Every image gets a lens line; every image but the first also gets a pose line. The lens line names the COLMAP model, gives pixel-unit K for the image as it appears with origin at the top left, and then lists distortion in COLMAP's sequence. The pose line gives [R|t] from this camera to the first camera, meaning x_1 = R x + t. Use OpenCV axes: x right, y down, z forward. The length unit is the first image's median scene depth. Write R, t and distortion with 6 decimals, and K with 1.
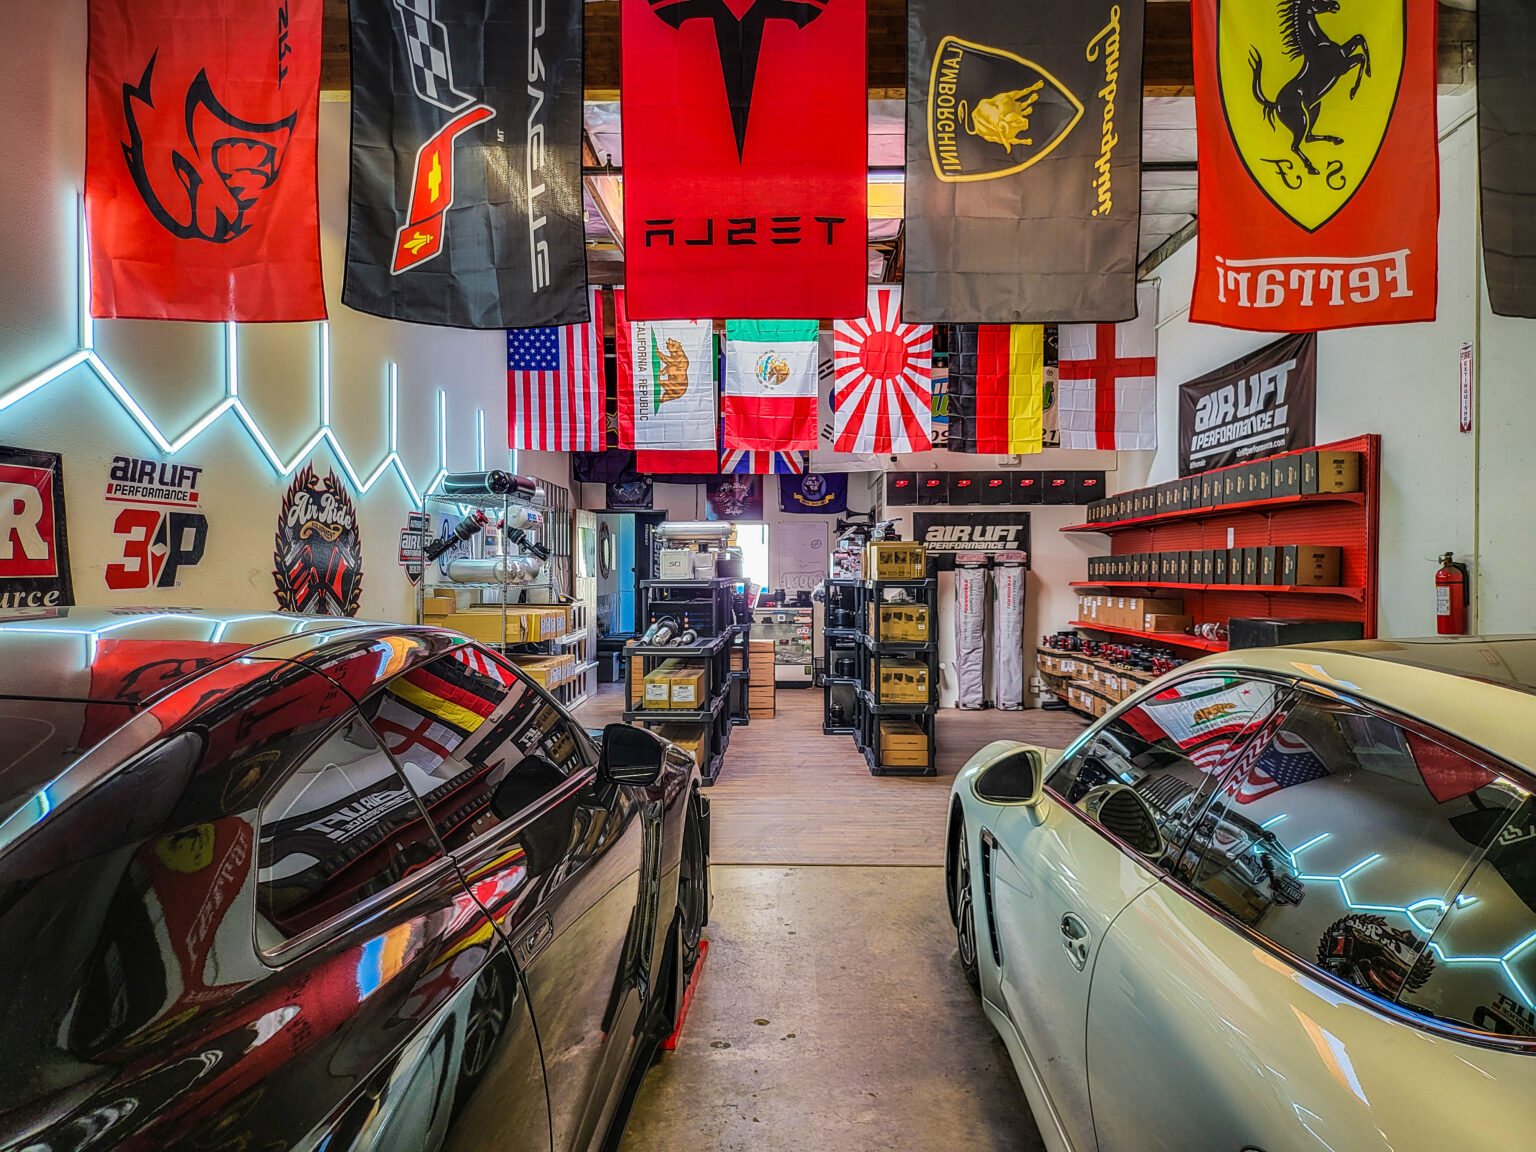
lens RADIAL K [[1096.2, 0, 766.9], [0, 1096.2, 576.5], [0, 0, 1]] dist [0.028042, -0.012853]
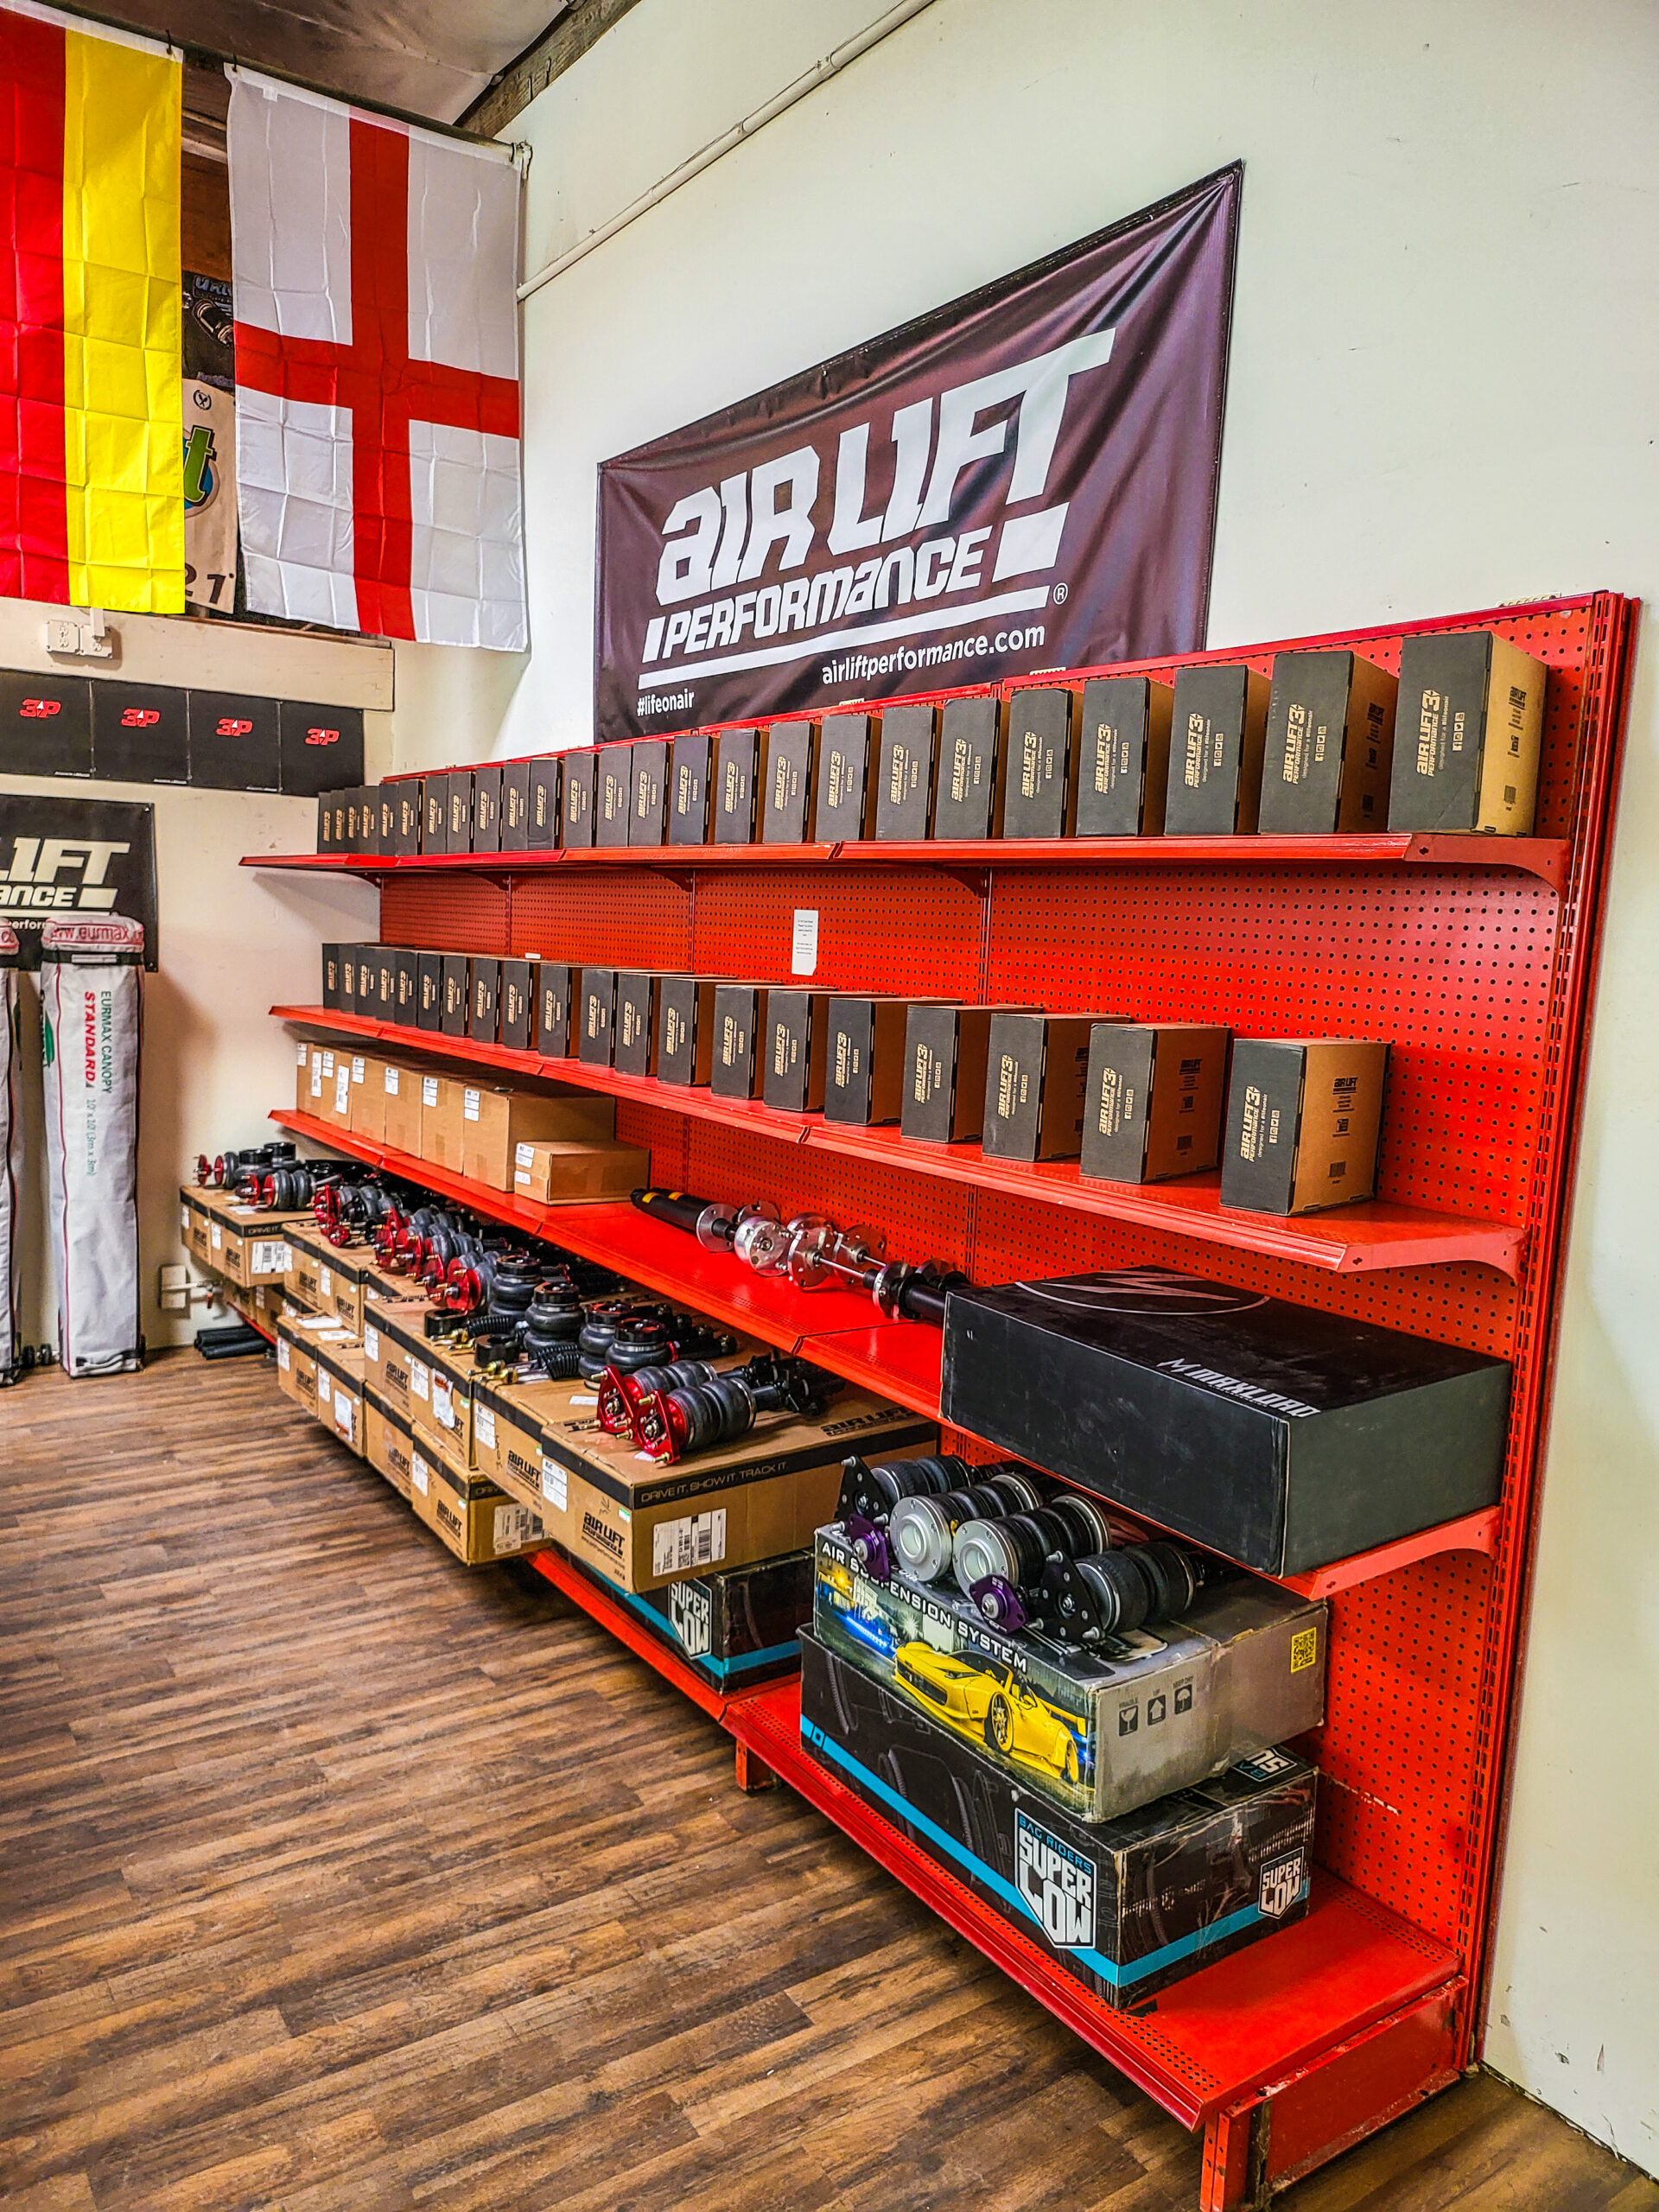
lens RADIAL K [[1578.7, 0, 835.1], [0, 1578.7, 1145.4], [0, 0, 1]] dist [0.028042, -0.012853]
pose [[0.808886, -0.046838, 0.586097, 0.126748], [-0.040141, 0.990097, 0.134523, -0.031089], [-0.586594, -0.132340, 0.798996, 0.504236]]
